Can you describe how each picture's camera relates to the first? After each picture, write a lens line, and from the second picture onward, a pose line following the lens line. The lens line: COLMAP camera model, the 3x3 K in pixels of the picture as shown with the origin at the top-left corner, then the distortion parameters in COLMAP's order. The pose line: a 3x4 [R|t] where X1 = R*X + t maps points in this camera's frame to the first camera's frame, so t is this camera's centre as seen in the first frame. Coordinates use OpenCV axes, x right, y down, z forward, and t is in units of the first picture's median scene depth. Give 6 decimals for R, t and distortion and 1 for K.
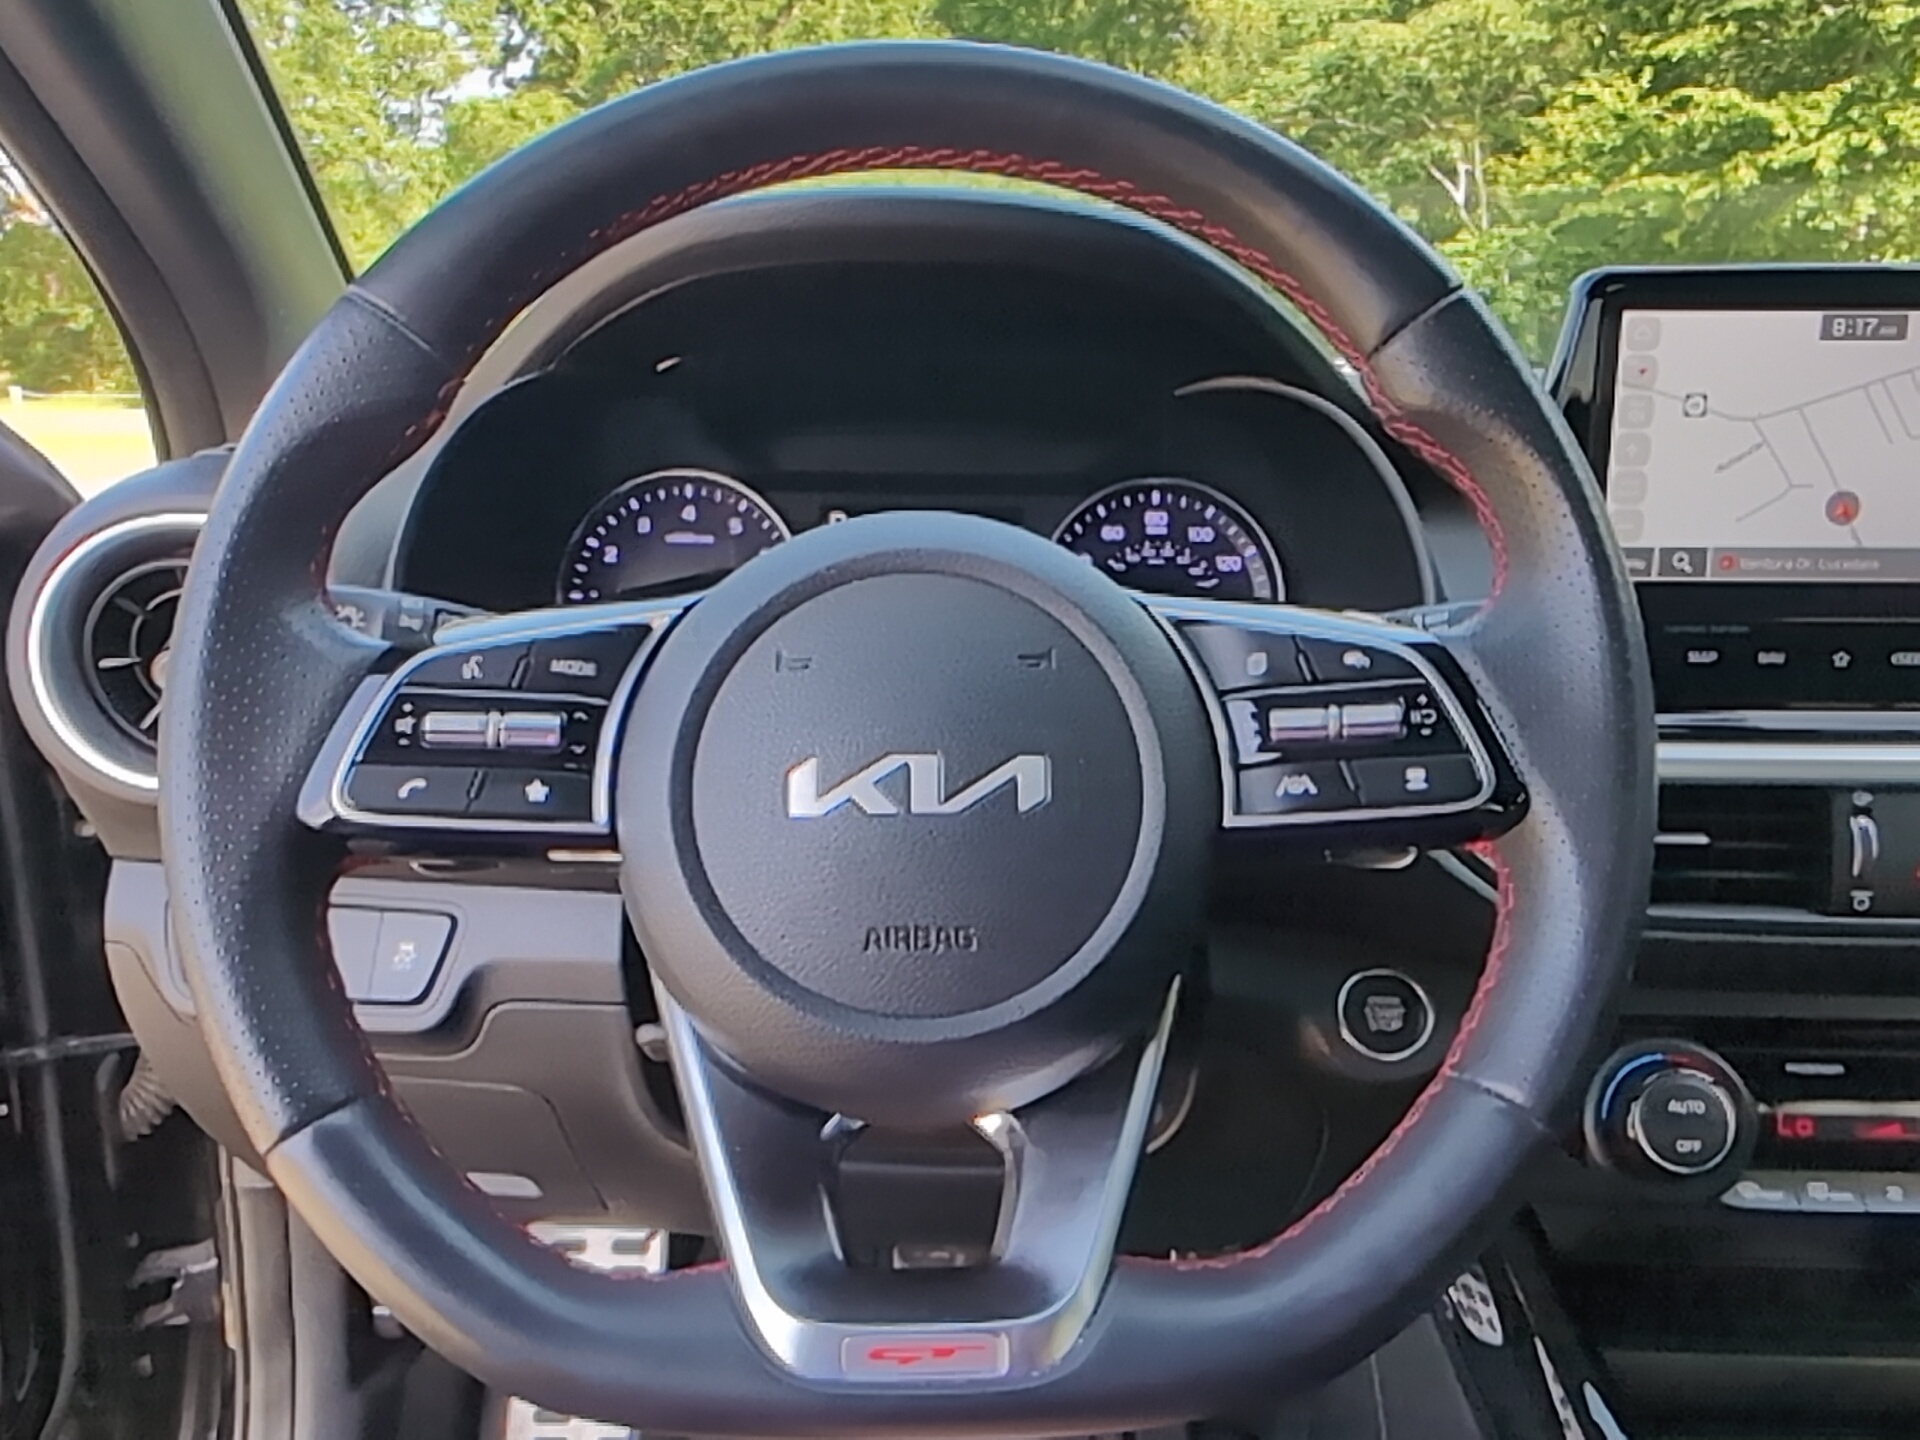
lens RADIAL K [[1472.6, 0, 959.3], [0, 1472.6, 752.0], [0, 0, 1]] dist [-0.002378, 0.001675]
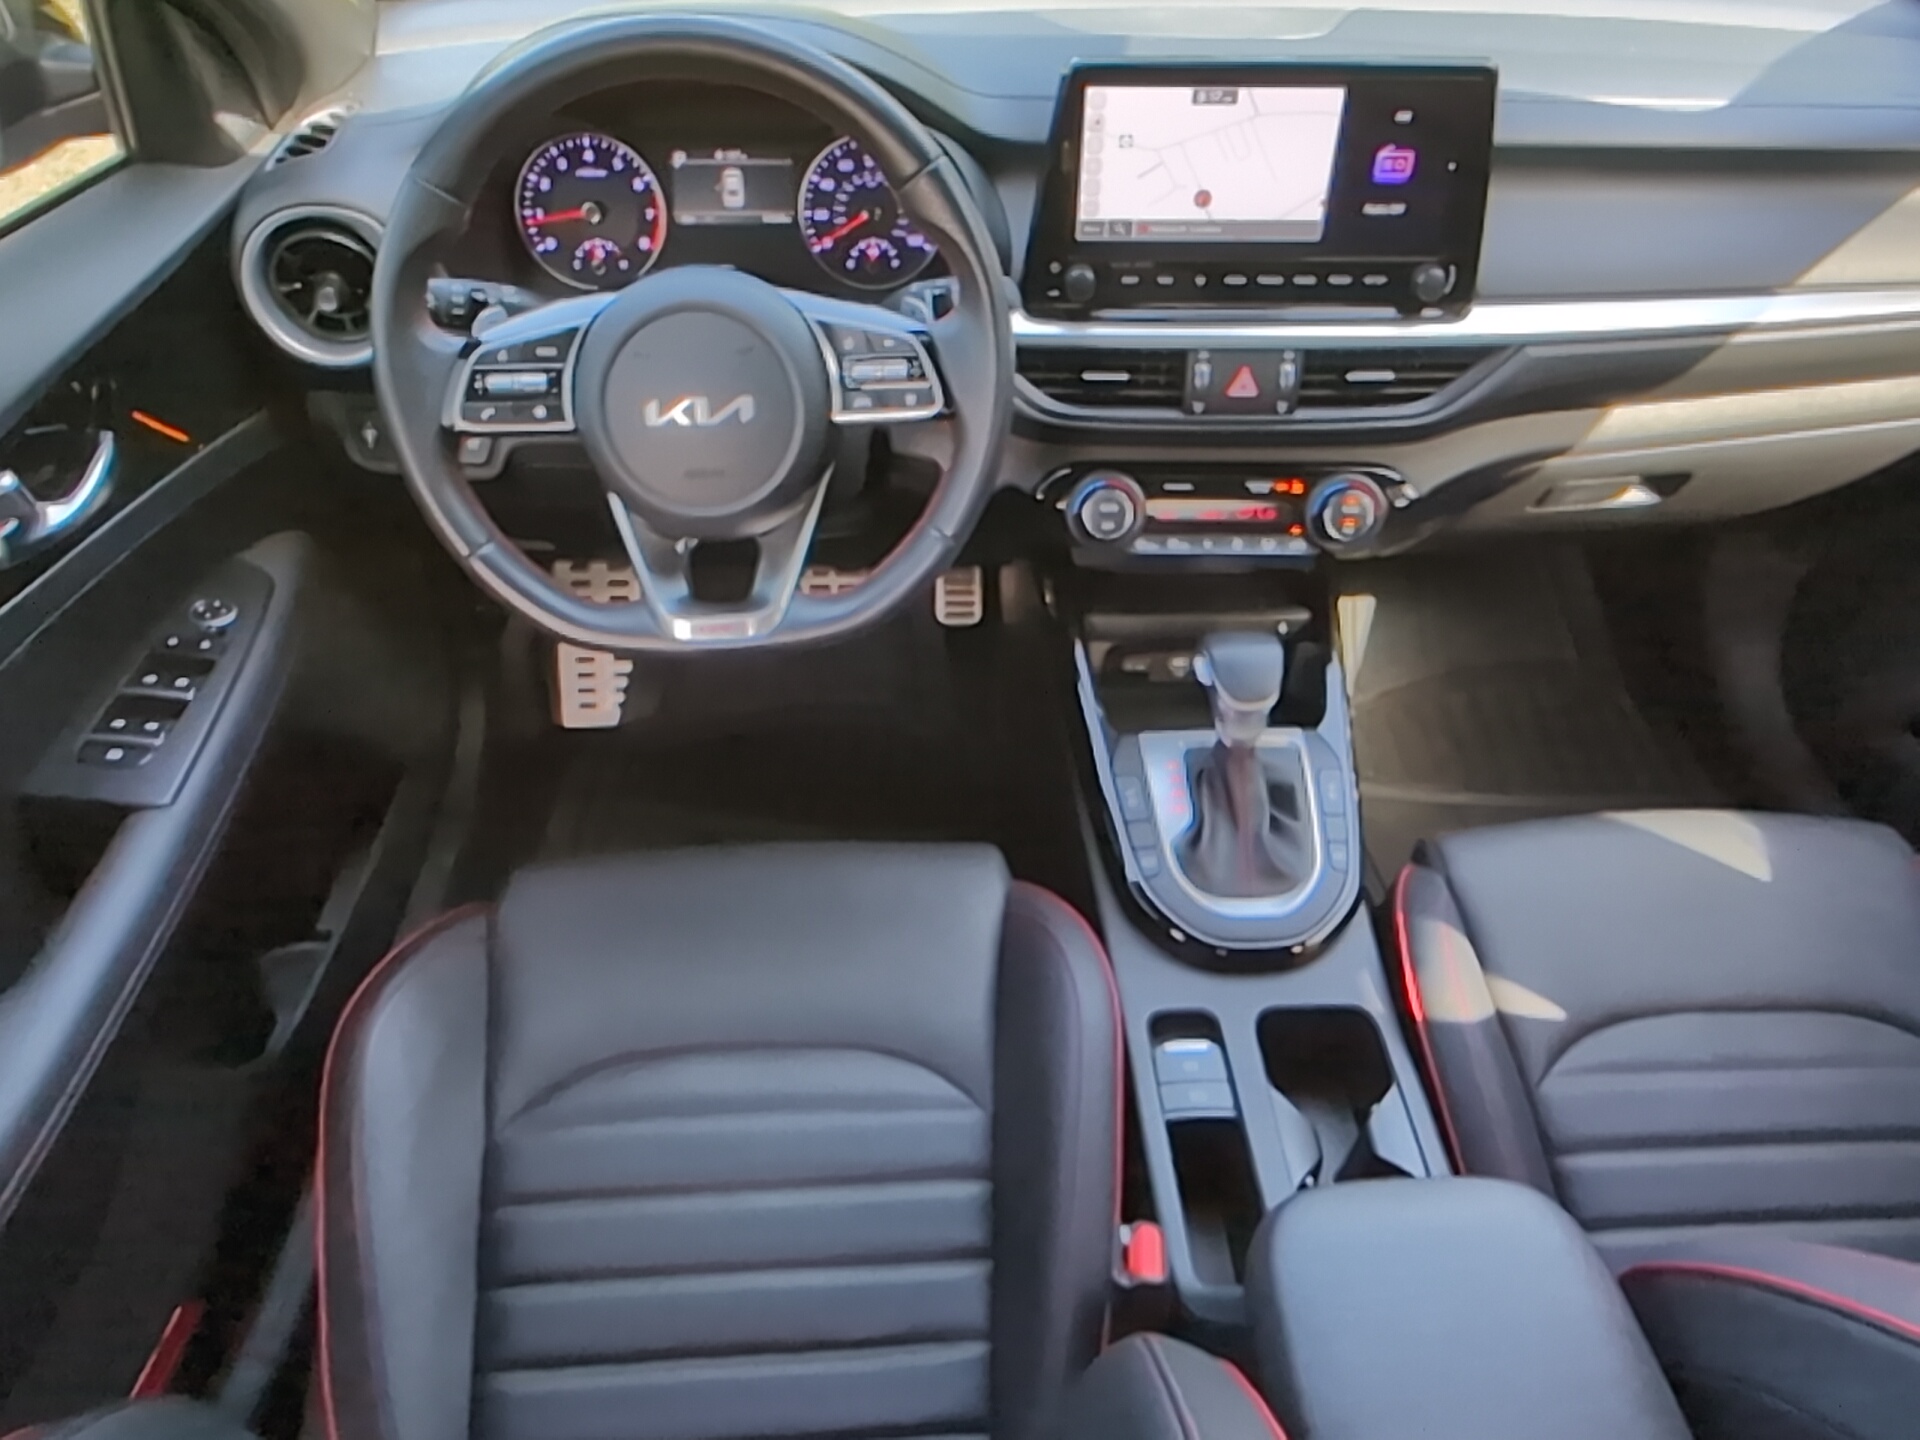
lens RADIAL K [[1250.7, 0, 959.9], [0, 1250.7, 771.4], [0, 0, 1]] dist [-0.003156, 0.003310]
pose [[0.998823, -0.030027, 0.038088, 0.285058], [0.007548, 0.871971, 0.489500, -0.435842], [-0.047909, -0.488636, 0.871171, -1.041078]]
